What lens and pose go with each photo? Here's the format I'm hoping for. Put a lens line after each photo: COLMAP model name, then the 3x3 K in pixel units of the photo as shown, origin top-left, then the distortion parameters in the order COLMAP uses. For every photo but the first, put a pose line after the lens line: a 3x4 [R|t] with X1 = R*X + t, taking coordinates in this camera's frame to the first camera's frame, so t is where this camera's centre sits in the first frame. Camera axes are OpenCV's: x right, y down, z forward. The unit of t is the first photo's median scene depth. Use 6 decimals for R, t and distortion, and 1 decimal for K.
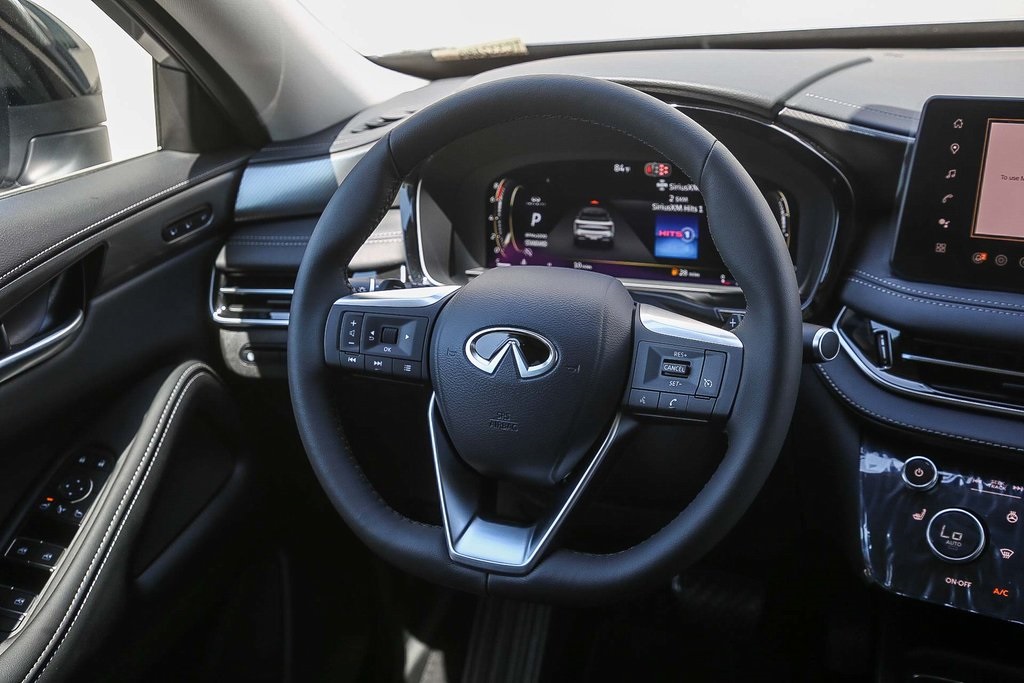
lens RADIAL K [[1159.1, 0, 508.0], [0, 1159.1, 343.6], [0, 0, 1]] dist [0.074485, 0.000000]
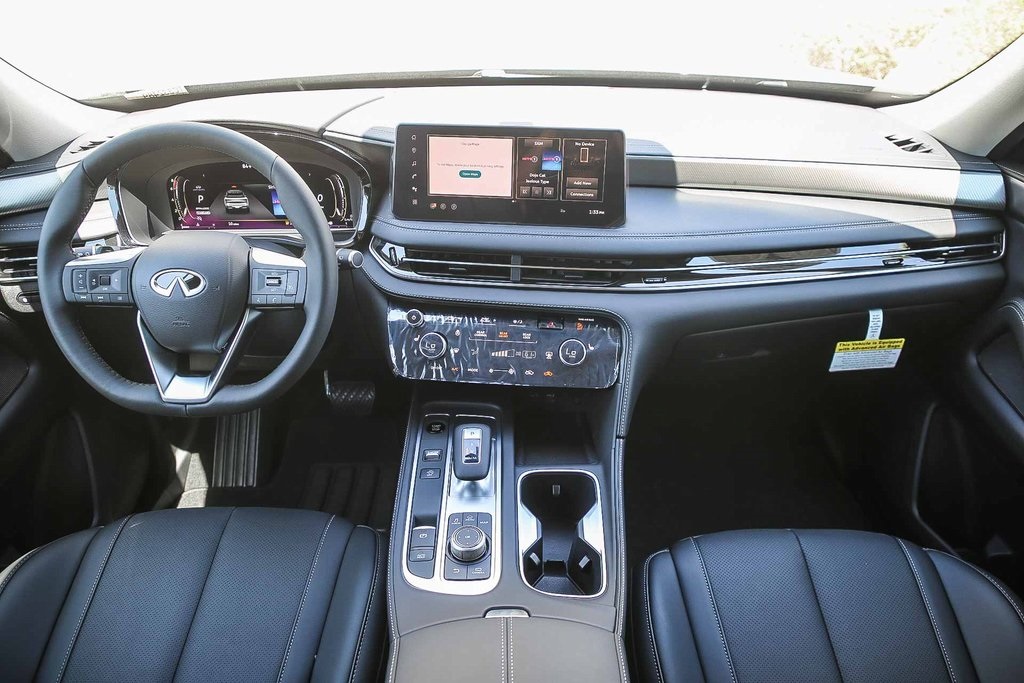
lens RADIAL K [[697.7, 0, 509.7], [0, 697.7, 340.5], [0, 0, 1]] dist [-0.021197, 0.008127]
pose [[0.932700, -0.145101, 0.330177, 0.084706], [0.098968, 0.983326, 0.152565, -0.013751], [-0.346809, -0.109621, 0.931508, -0.139275]]
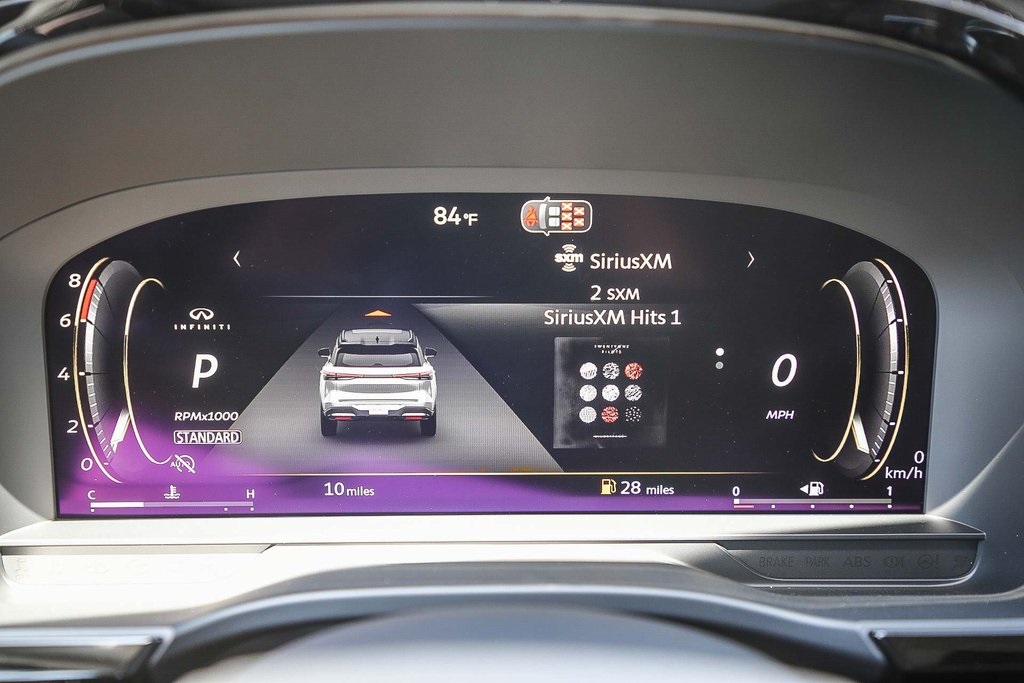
lens RADIAL K [[1356.0, 0, 514.8], [0, 1356.0, 339.5], [0, 0, 1]] dist [0.051897, 0.000000]
pose [[0.922584, -0.066116, 0.380089, -0.047311], [0.095482, 0.993686, -0.058912, -0.087530], [-0.373794, 0.090643, 0.923072, 0.615546]]
